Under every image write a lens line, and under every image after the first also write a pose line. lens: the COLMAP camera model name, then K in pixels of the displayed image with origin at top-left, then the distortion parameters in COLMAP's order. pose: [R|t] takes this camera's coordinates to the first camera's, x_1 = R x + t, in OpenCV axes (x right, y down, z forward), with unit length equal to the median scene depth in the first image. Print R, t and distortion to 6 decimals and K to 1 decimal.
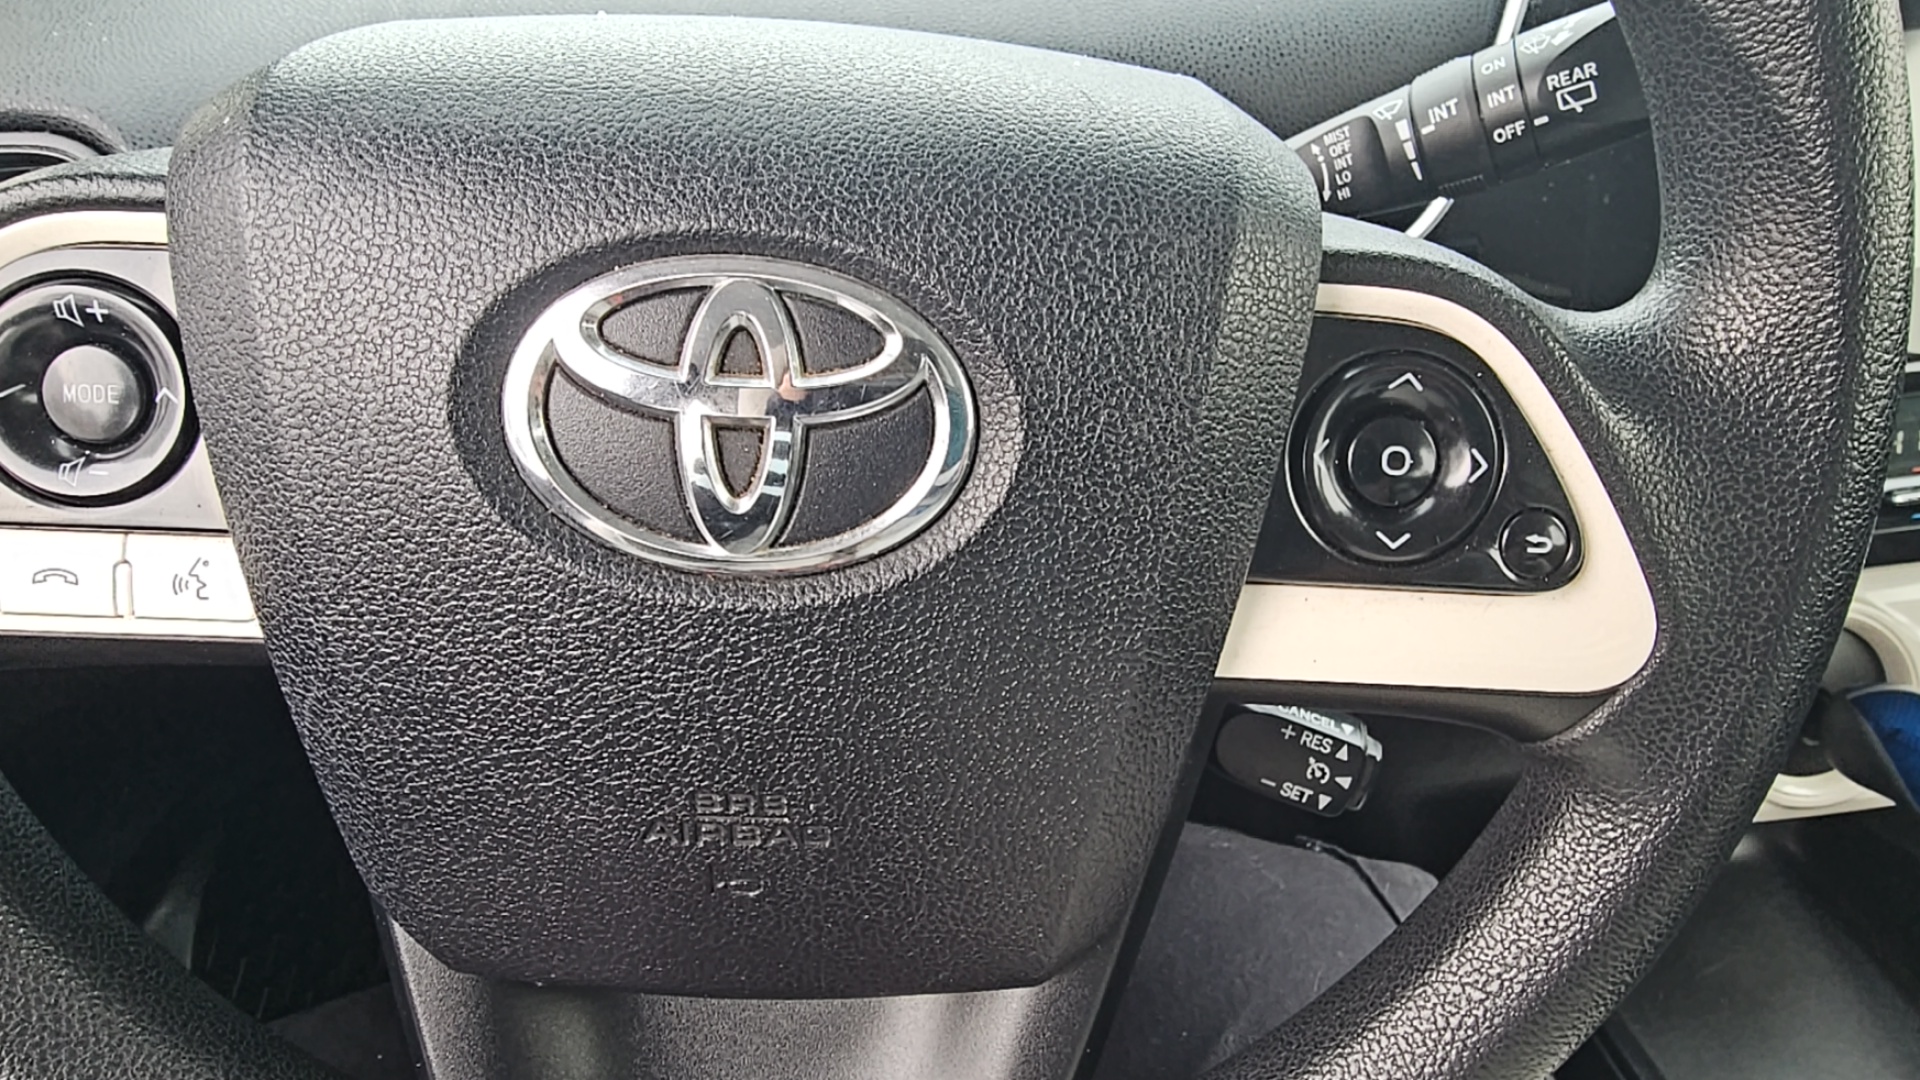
lens RADIAL K [[1119.2, 0, 941.4], [0, 1119.2, 516.6], [0, 0, 1]] dist [0.004905, -0.003182]
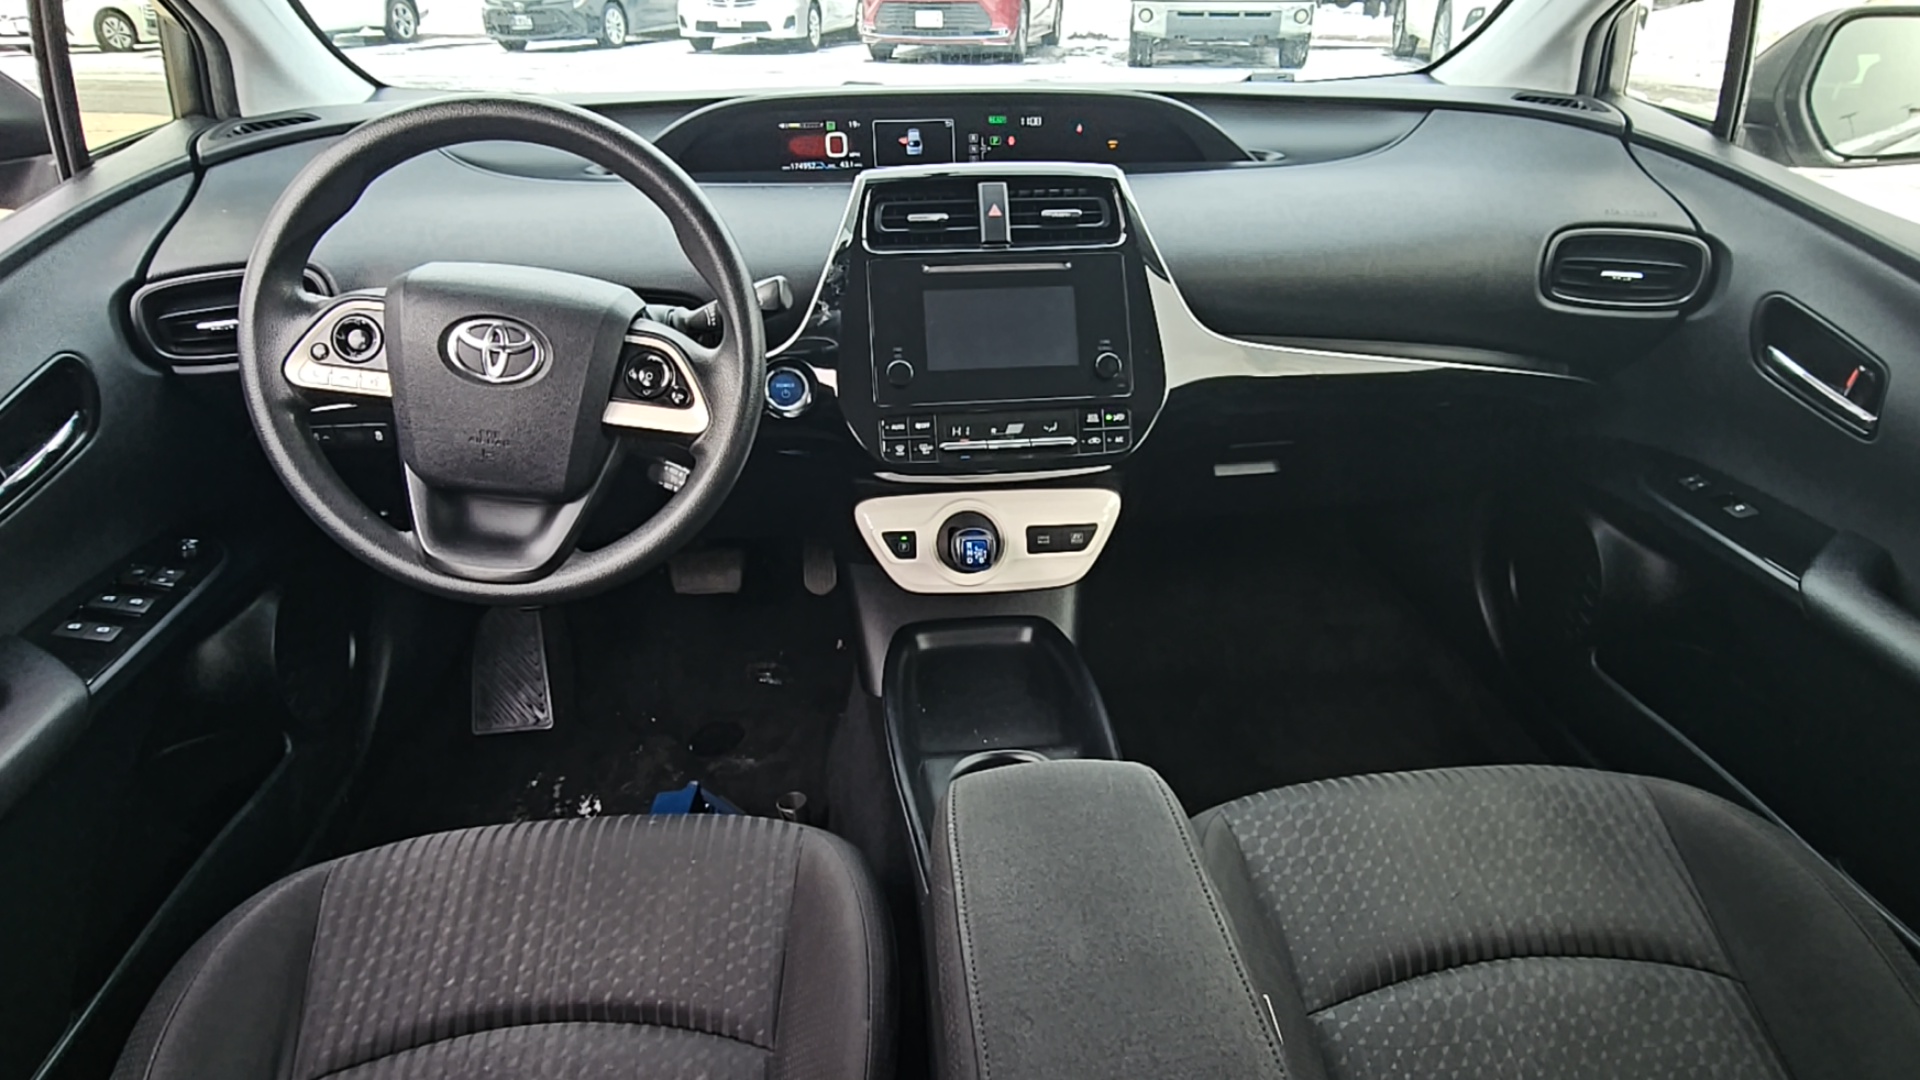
lens RADIAL K [[1119.2, 0, 980.4], [0, 1119.2, 550.8], [0, 0, 1]] dist [0.004905, -0.003182]
pose [[0.995682, 0.061365, 0.069648, 1.084878], [-0.054564, 0.993917, -0.095667, 0.749776], [-0.075095, 0.091454, 0.992974, -2.627784]]
